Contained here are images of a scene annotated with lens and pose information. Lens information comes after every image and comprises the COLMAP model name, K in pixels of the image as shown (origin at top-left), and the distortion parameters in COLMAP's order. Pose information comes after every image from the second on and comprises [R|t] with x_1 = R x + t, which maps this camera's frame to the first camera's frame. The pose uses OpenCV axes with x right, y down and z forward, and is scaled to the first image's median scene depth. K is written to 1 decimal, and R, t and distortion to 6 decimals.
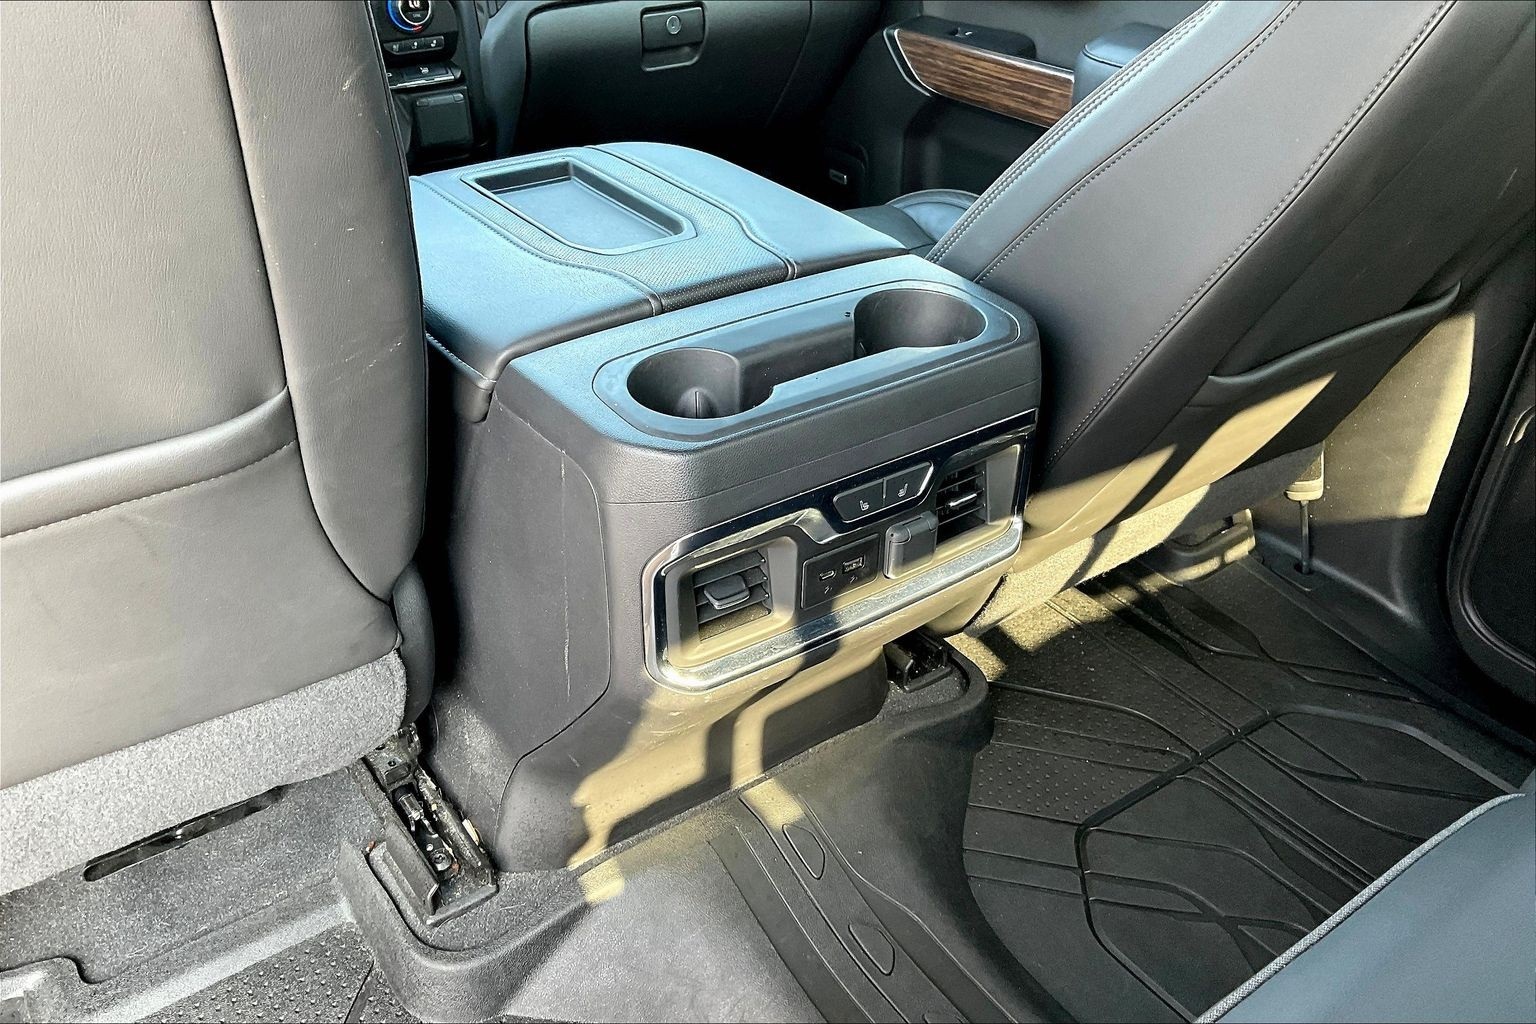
lens RADIAL K [[1279.0, 0, 761.7], [0, 1279.0, 504.7], [0, 0, 1]] dist [0.088631, -0.171202]
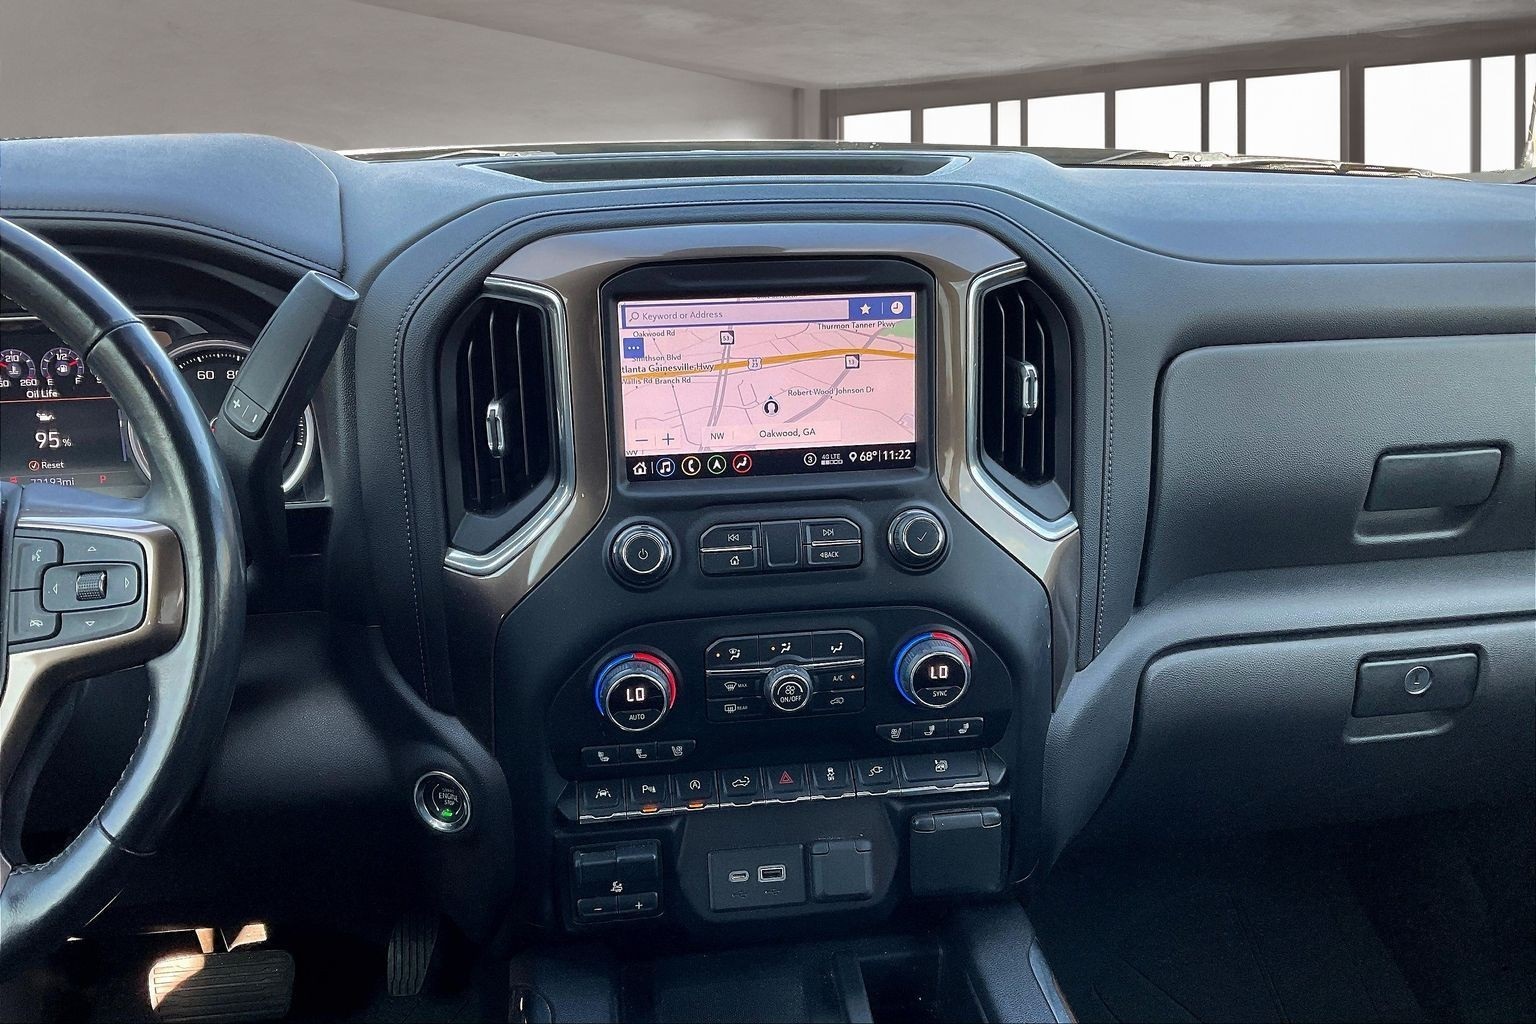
lens RADIAL K [[1279.0, 0, 769.9], [0, 1279.0, 500.0], [0, 0, 1]] dist [0.088631, -0.171202]
pose [[0.884936, 0.134867, -0.445757, -0.088925], [-0.229754, 0.958993, -0.165970, -0.331790], [0.405094, 0.249287, 0.879633, 0.433306]]
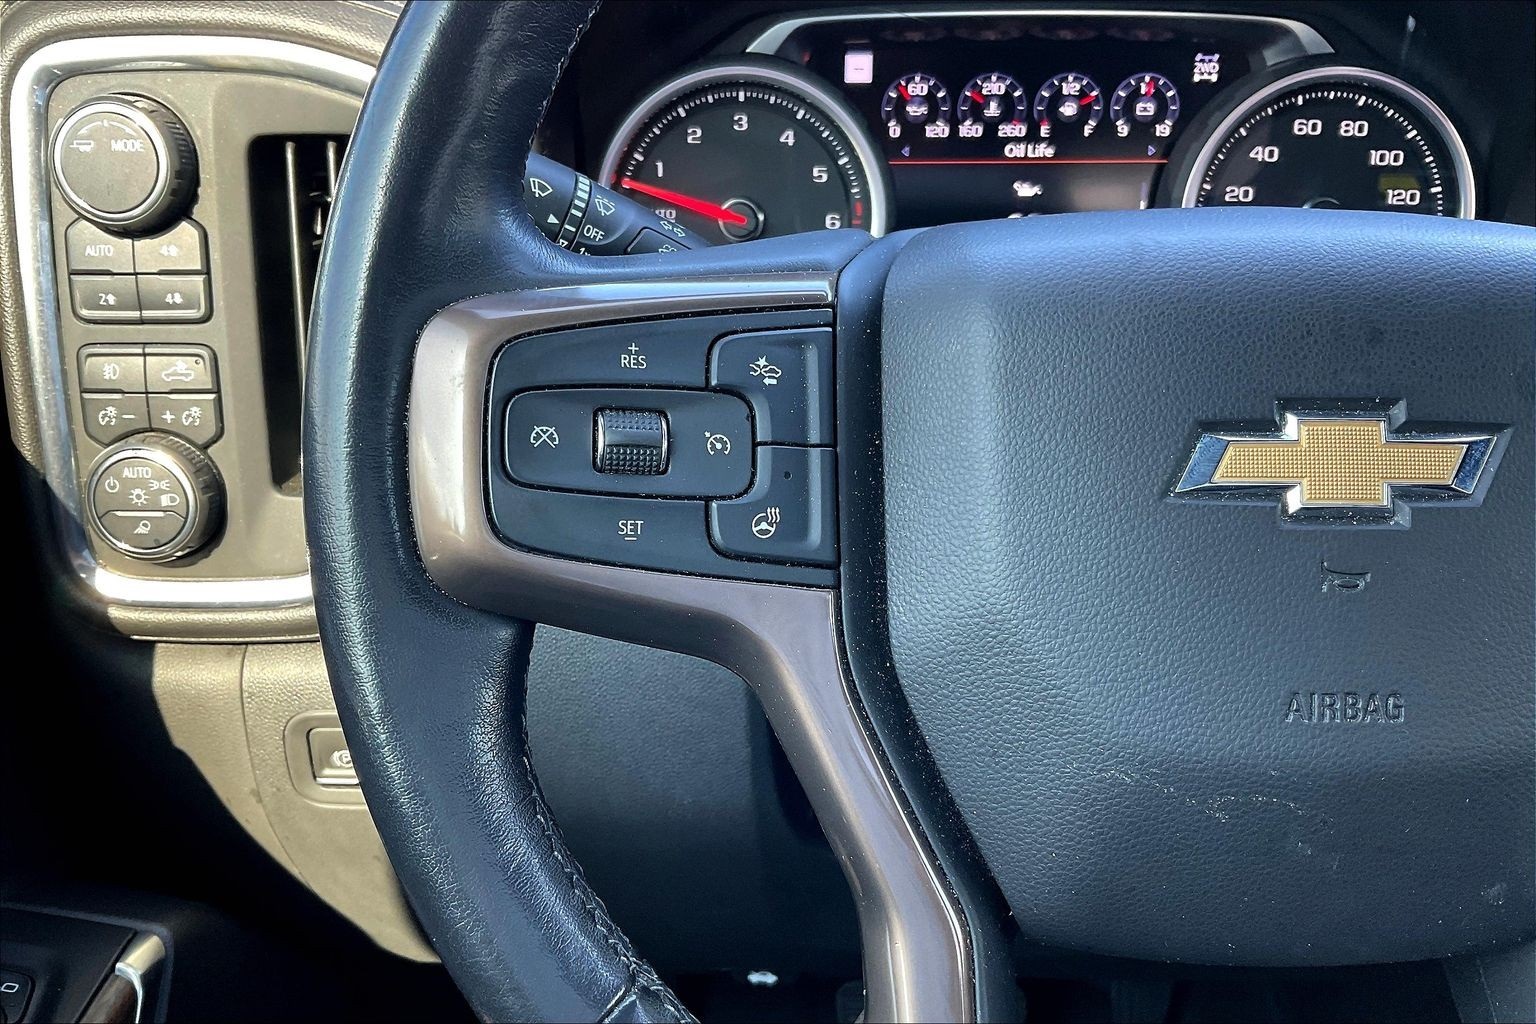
lens RADIAL K [[1279.0, 0, 772.9], [0, 1279.0, 518.5], [0, 0, 1]] dist [0.088631, -0.171202]
pose [[0.809975, 0.220603, -0.543392, -0.487559], [-0.301757, 0.951261, -0.063609, -0.256689], [0.502875, 0.215494, 0.837066, 0.486840]]
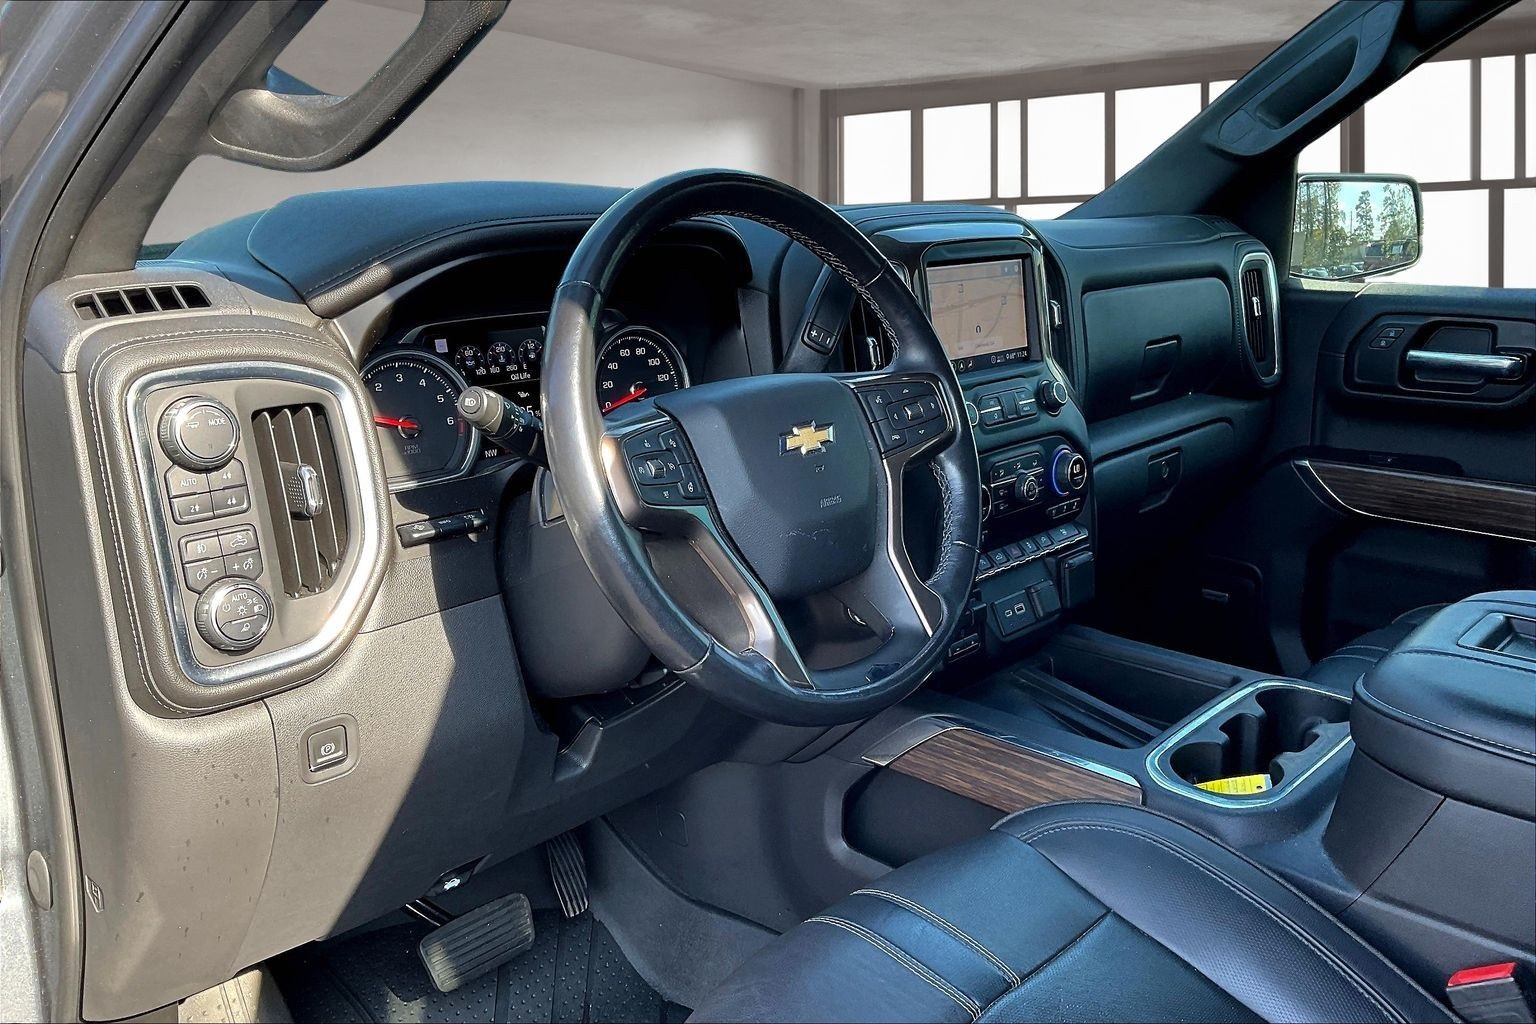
lens RADIAL K [[1279.0, 0, 767.4], [0, 1279.0, 514.7], [0, 0, 1]] dist [0.088631, -0.171202]
pose [[0.979801, -0.073269, 0.186068, -0.652566], [0.126635, 0.947455, -0.293757, -0.088542], [-0.154768, 0.311386, 0.937596, 0.112466]]
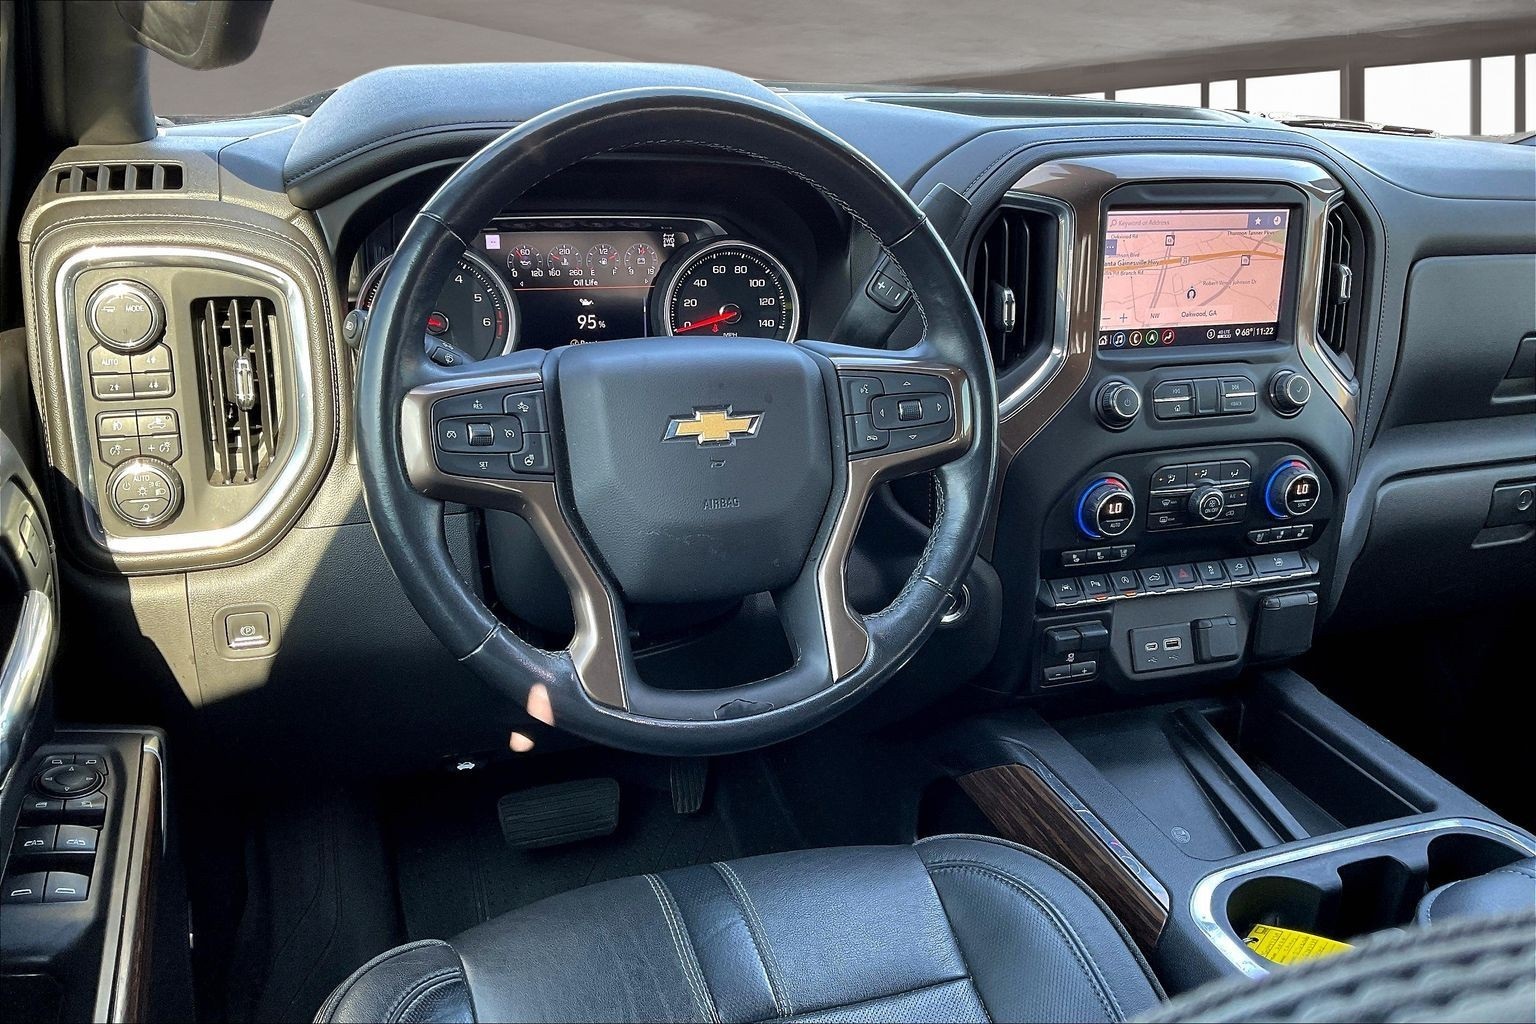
lens RADIAL K [[1279.0, 0, 764.7], [0, 1279.0, 513.3], [0, 0, 1]] dist [0.088631, -0.171202]
pose [[0.963753, 0.133110, -0.231218, -0.377567], [-0.172321, 0.972192, -0.158582, -0.184327], [0.203679, 0.192677, 0.959891, 0.179423]]
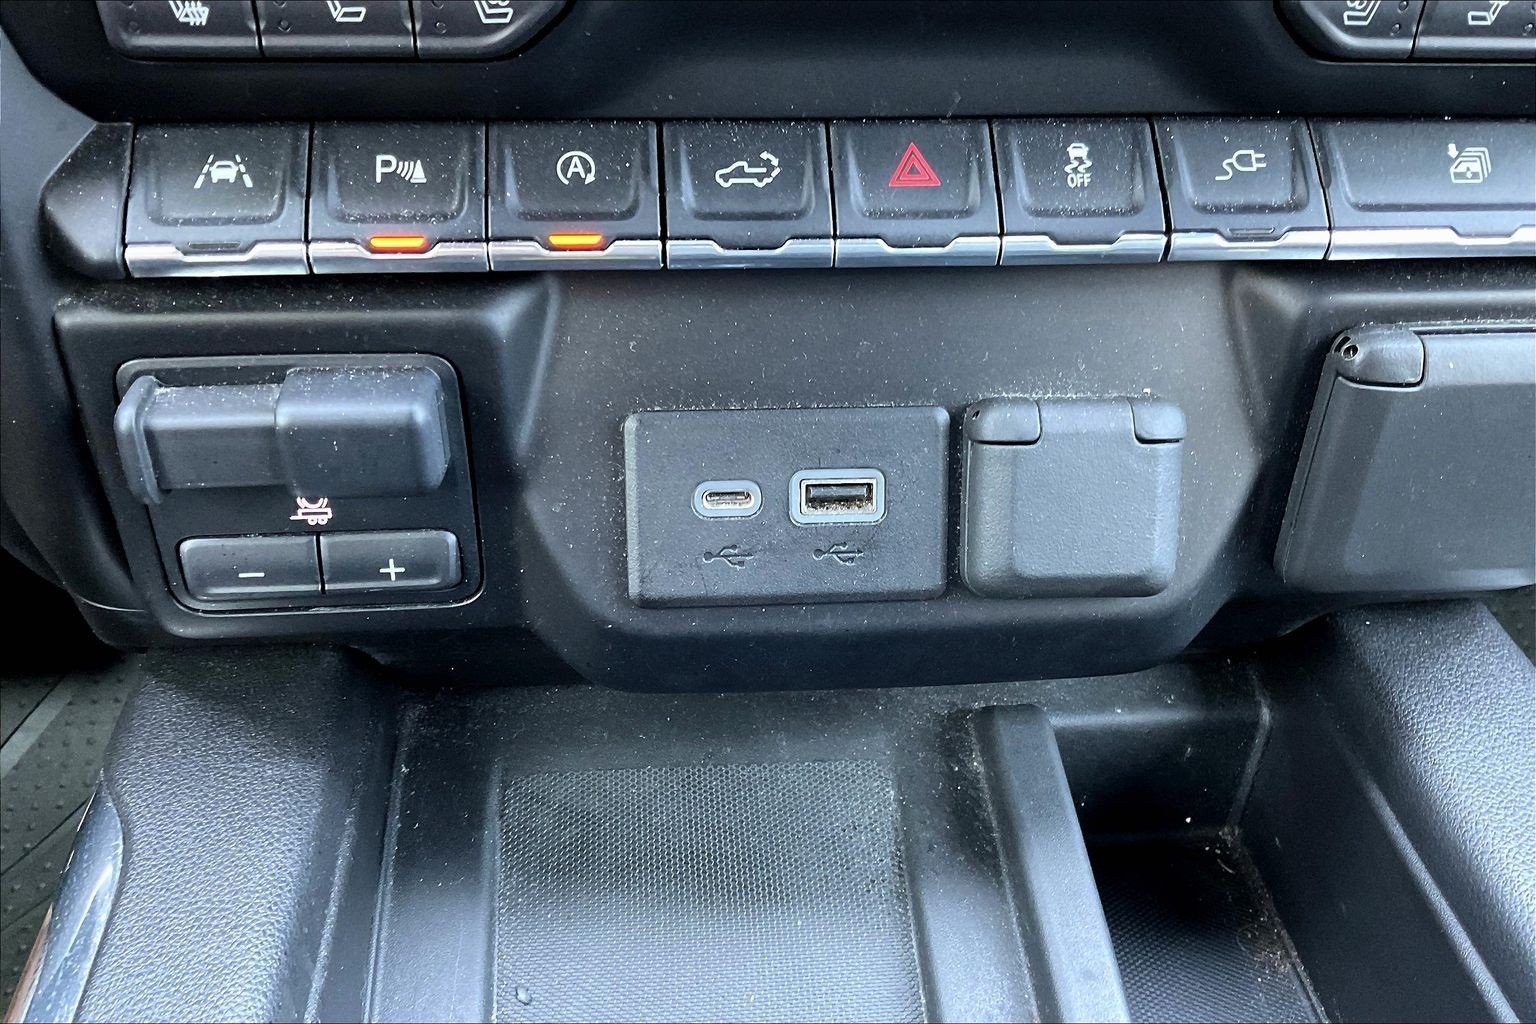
lens RADIAL K [[1279.0, 0, 767.7], [0, 1279.0, 514.4], [0, 0, 1]] dist [0.088631, -0.171202]
pose [[0.860131, 0.314652, -0.401459, -0.253880], [-0.282905, 0.949194, 0.137824, -0.287855], [0.424429, -0.004972, 0.905448, 0.806795]]
